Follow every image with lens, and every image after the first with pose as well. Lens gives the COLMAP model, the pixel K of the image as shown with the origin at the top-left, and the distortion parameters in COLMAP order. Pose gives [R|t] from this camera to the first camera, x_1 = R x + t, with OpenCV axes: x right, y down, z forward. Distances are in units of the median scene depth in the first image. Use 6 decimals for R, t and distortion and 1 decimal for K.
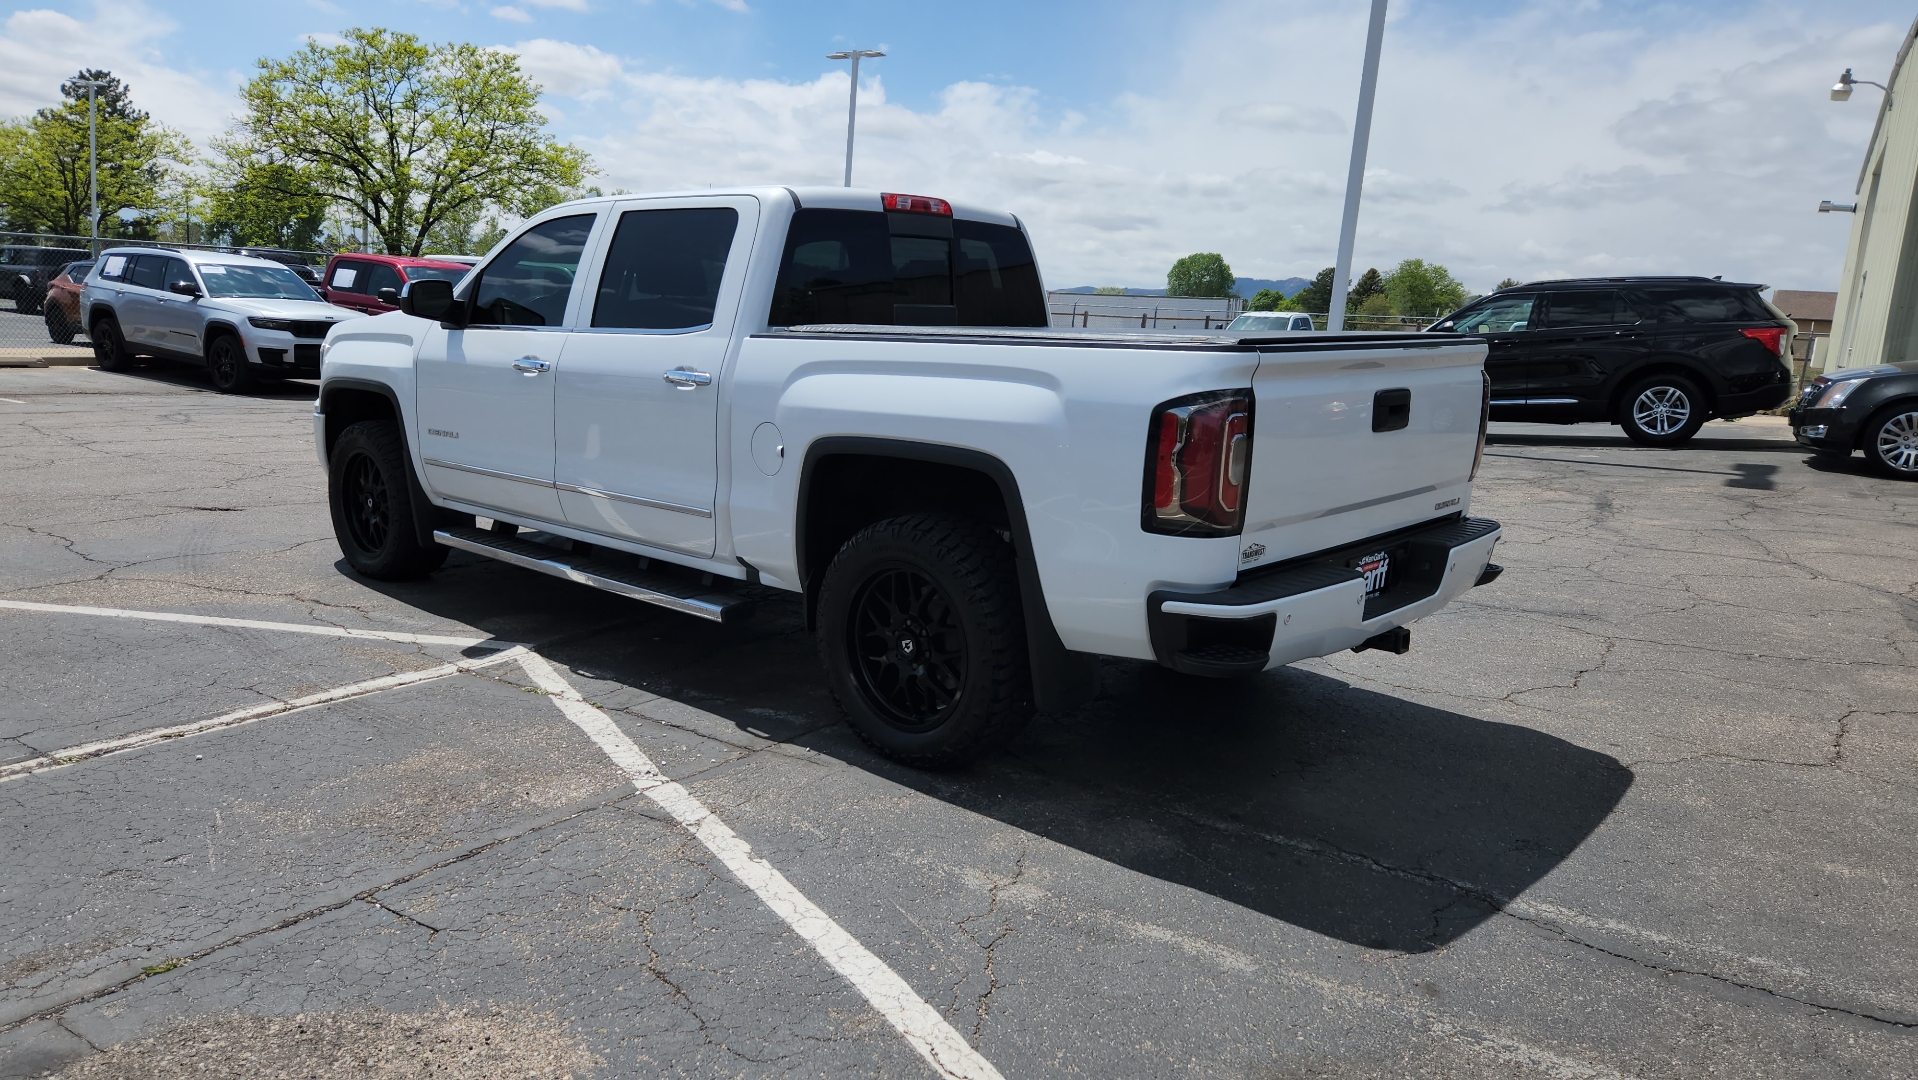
lens RADIAL K [[1291.2, 0, 930.1], [0, 1291.2, 542.6], [0, 0, 1]] dist [0.072166, -0.061943]
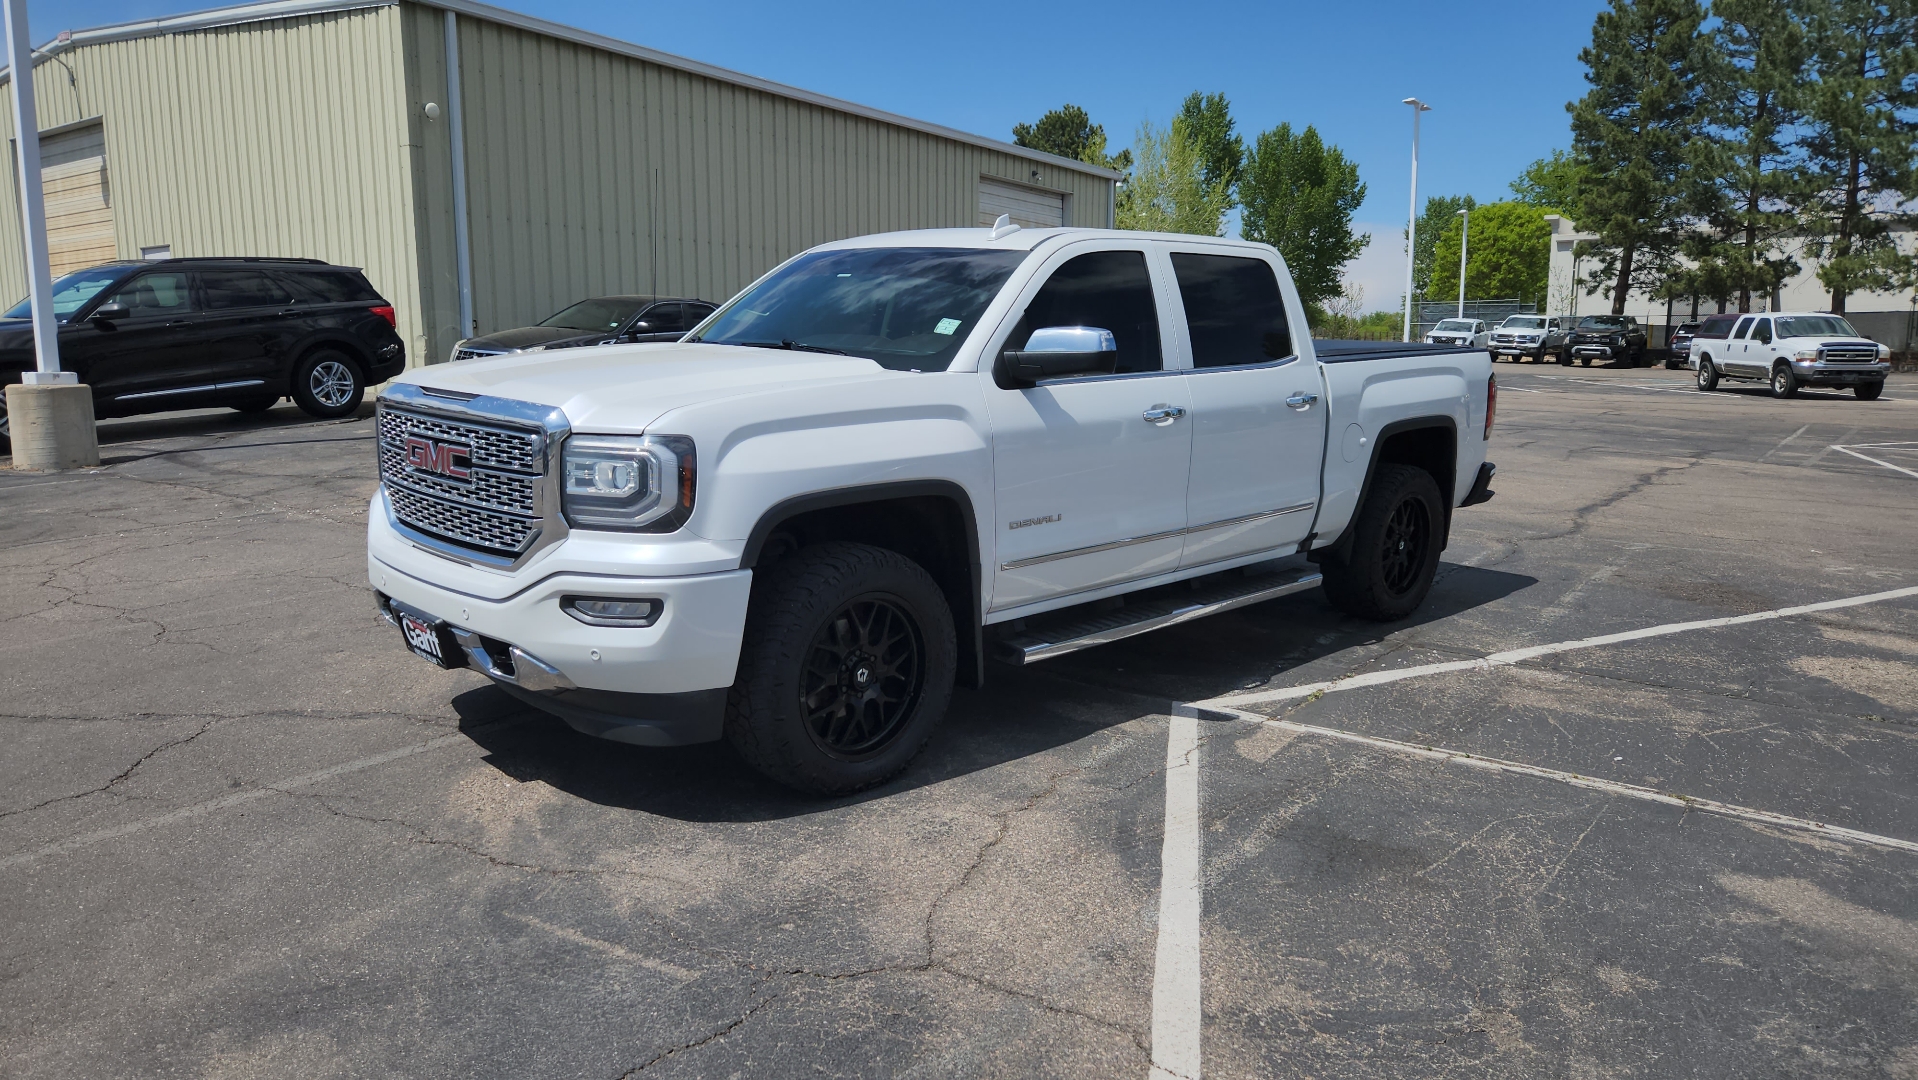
lens RADIAL K [[1293.3, 0, 938.6], [0, 1293.3, 549.0], [0, 0, 1]] dist [0.073386, -0.062752]
pose [[0.051010, -0.208825, 0.976622, -1.262200], [0.163319, 0.966475, 0.198125, -0.256344], [-0.985254, 0.149394, 0.083405, 1.104139]]
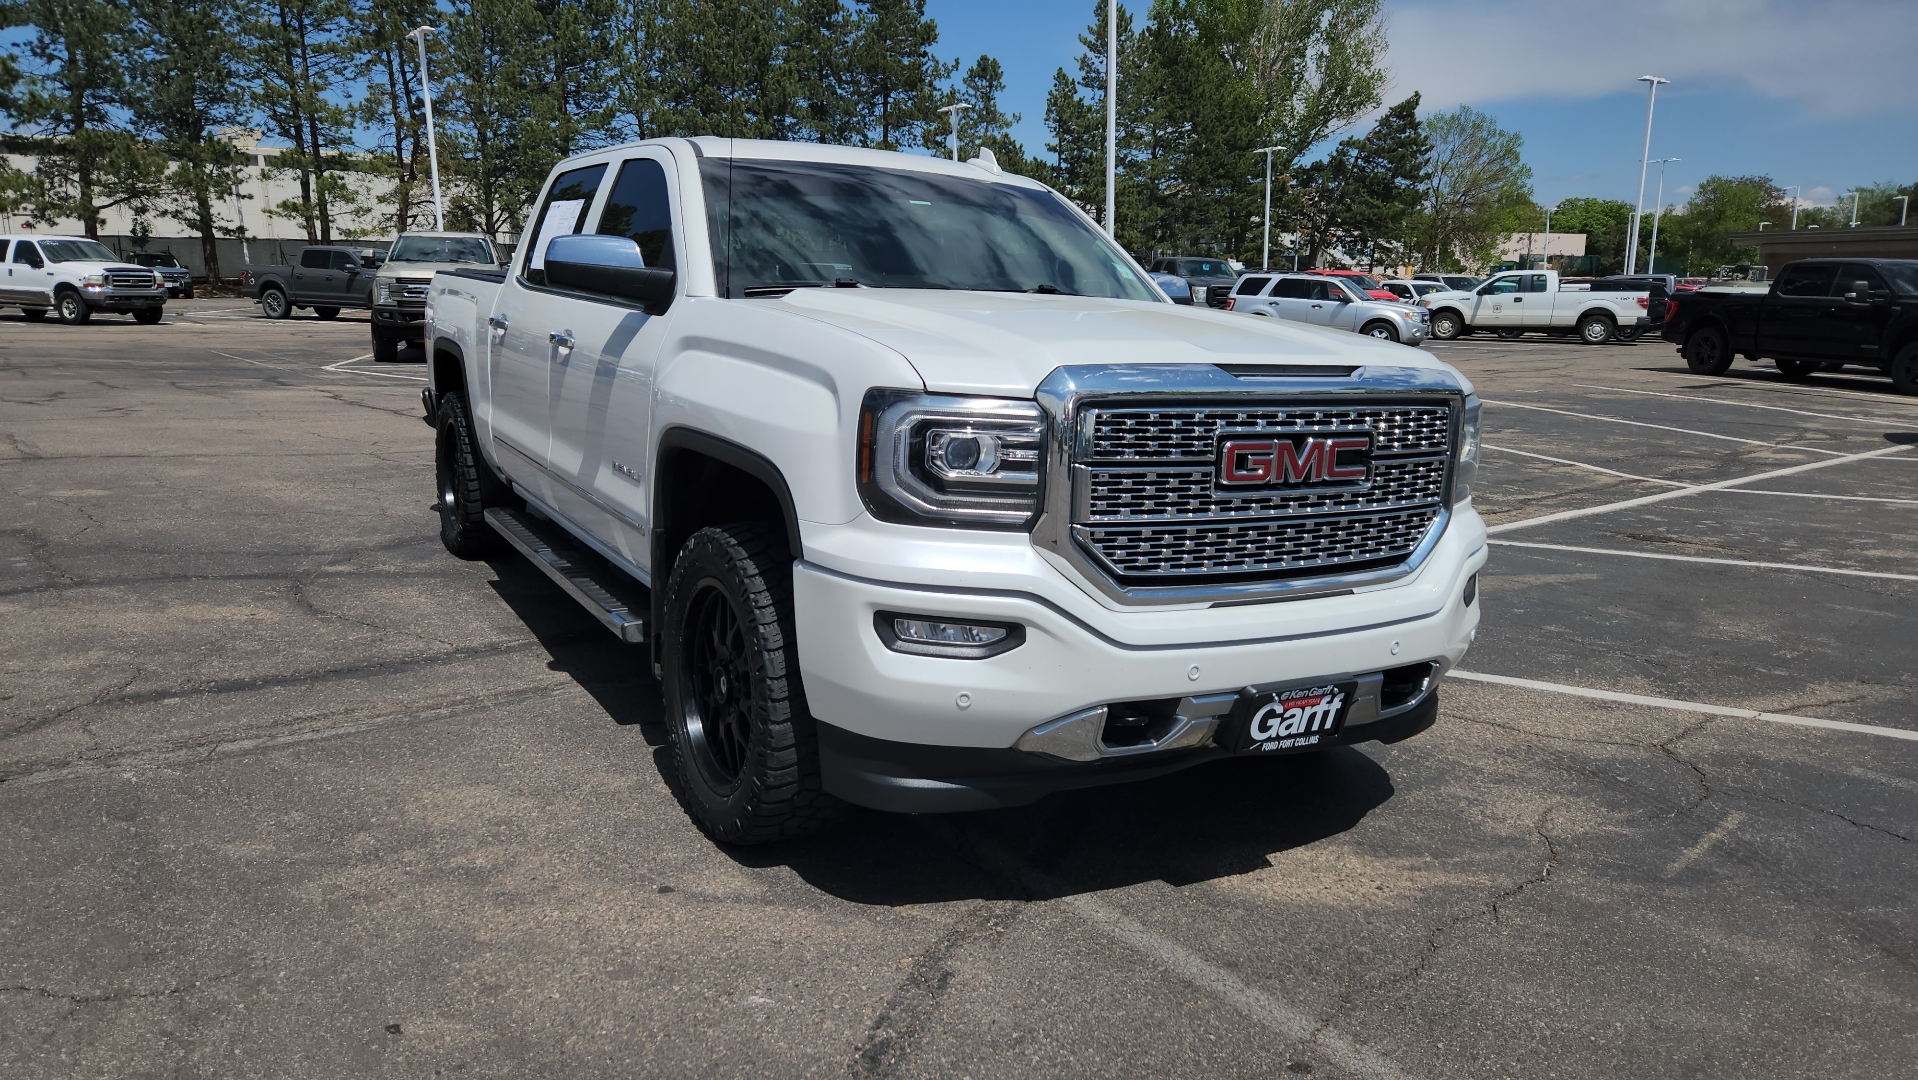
lens RADIAL K [[1291.2, 0, 930.1], [0, 1291.2, 542.6], [0, 0, 1]] dist [0.072166, -0.061943]
pose [[-0.948475, -0.125862, 0.290781, -0.540508], [-0.012451, 0.931817, 0.362715, -0.366483], [-0.316607, 0.340406, -0.885372, 1.980897]]
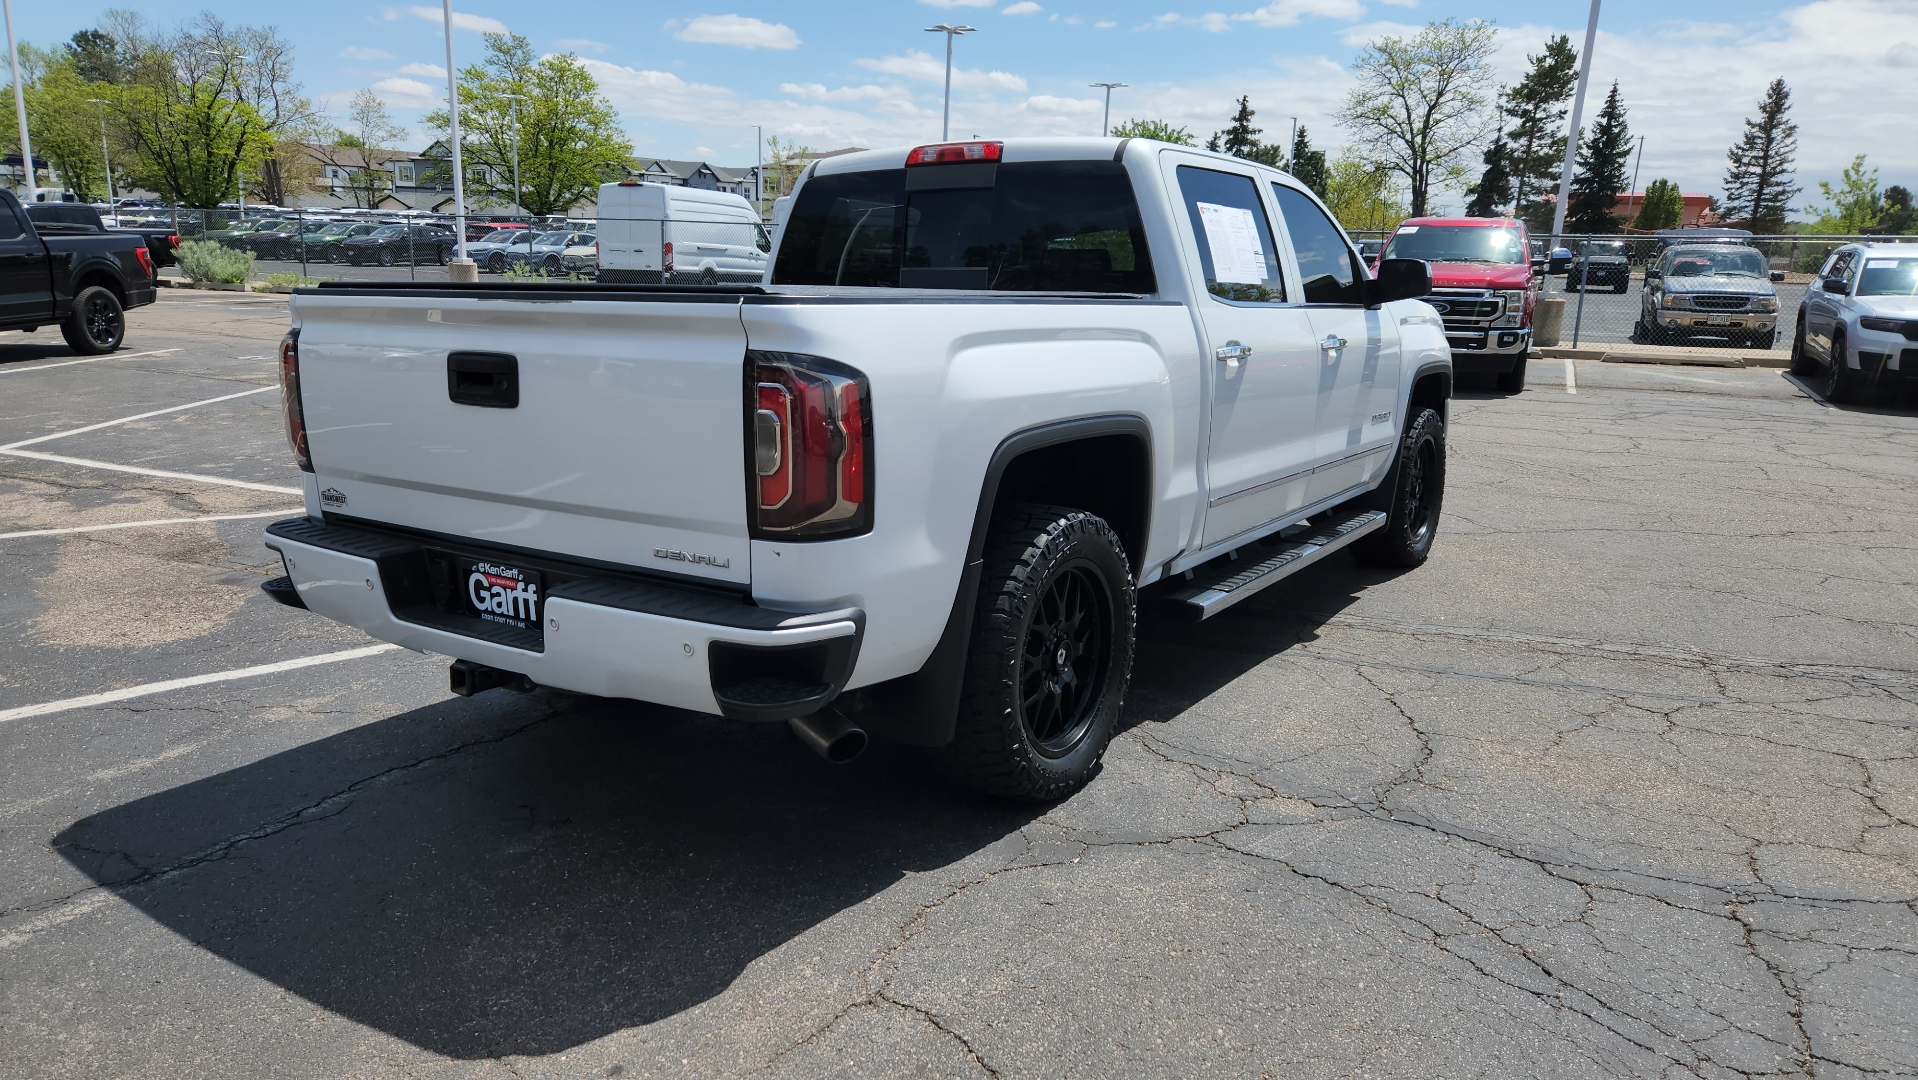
lens RADIAL K [[1277.8, 0, 930.0], [0, 1277.8, 534.6], [0, 0, 1]] dist [0.071962, -0.060321]
pose [[0.141691, 0.170119, -0.975184, 0.849919], [-0.183380, 0.972582, 0.143021, -0.126269], [0.972777, 0.158565, 0.169002, 0.846031]]
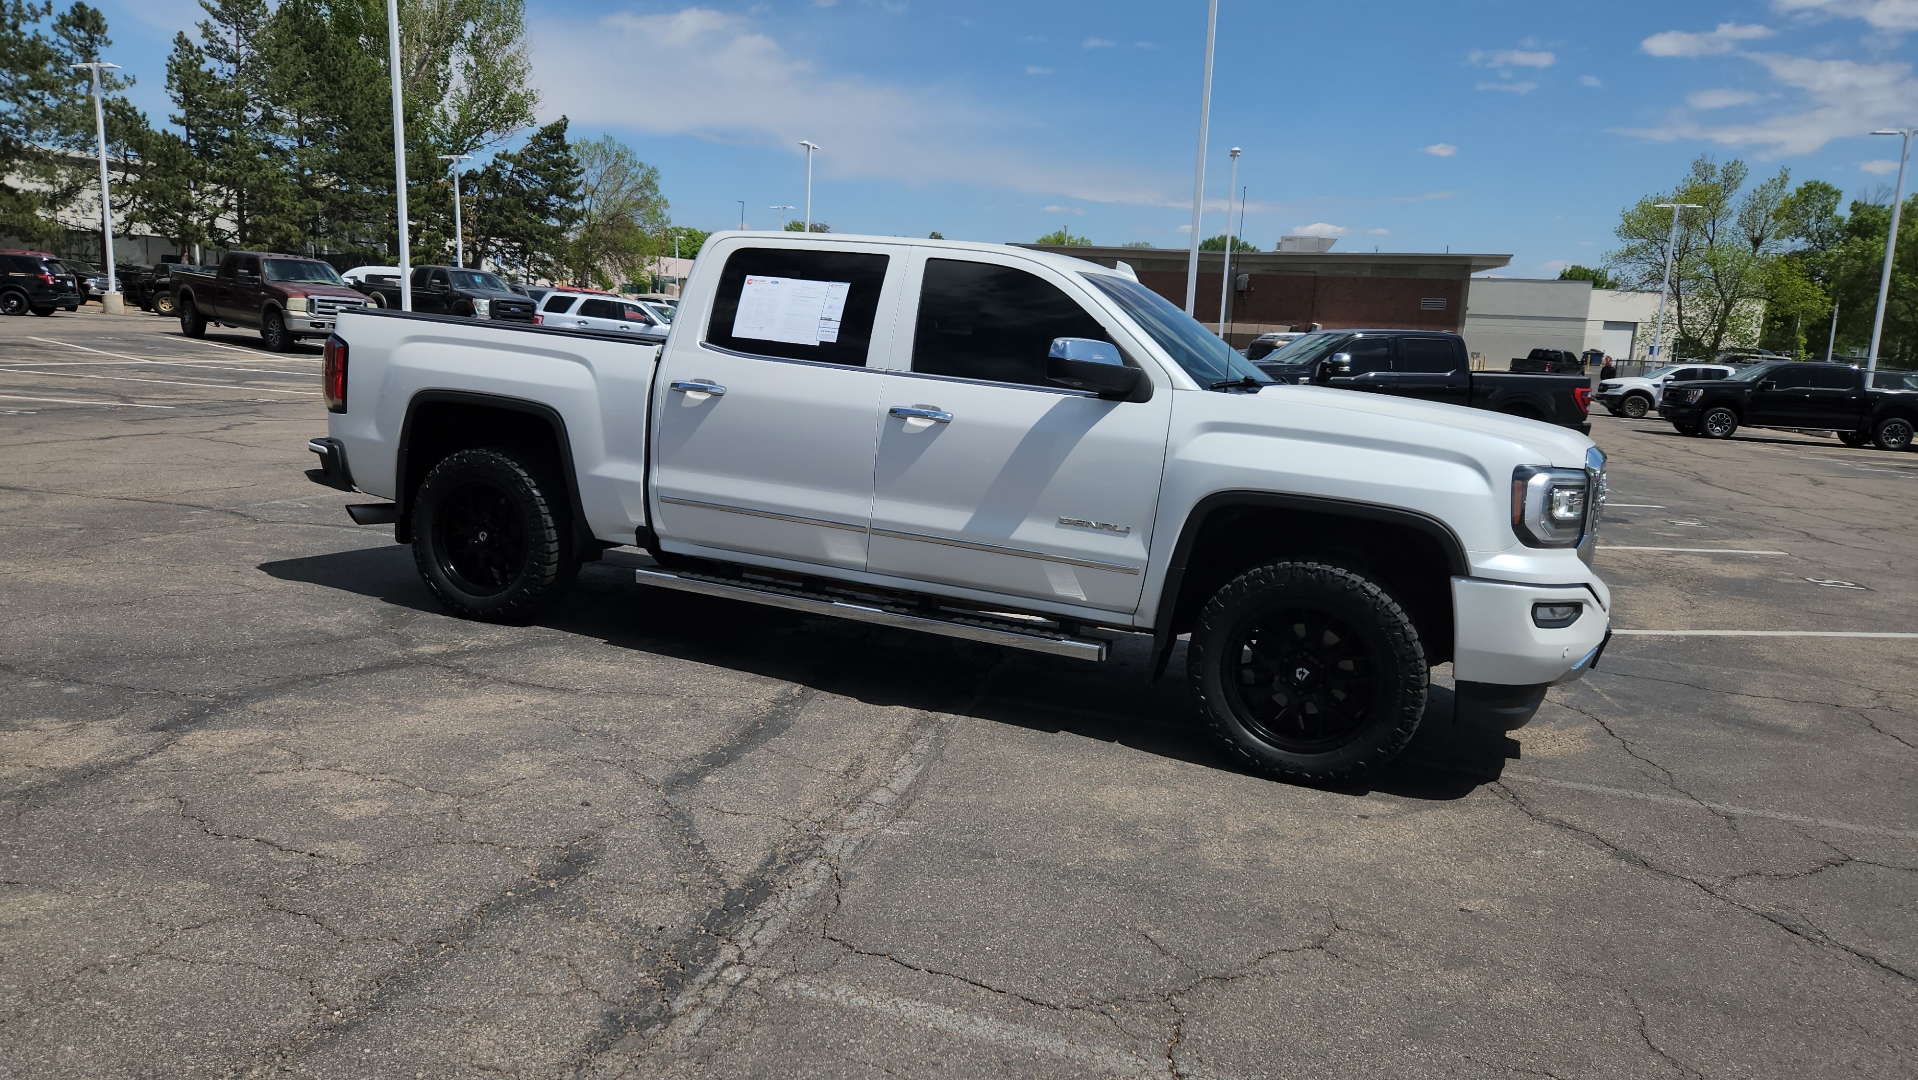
lens RADIAL K [[1277.8, 0, 930.0], [0, 1277.8, 534.6], [0, 0, 1]] dist [0.071962, -0.060321]
pose [[-0.937086, -0.054114, -0.344880, 0.251702], [-0.163042, 0.941391, 0.295298, -0.376176], [0.308687, 0.332949, -0.890986, 2.140293]]
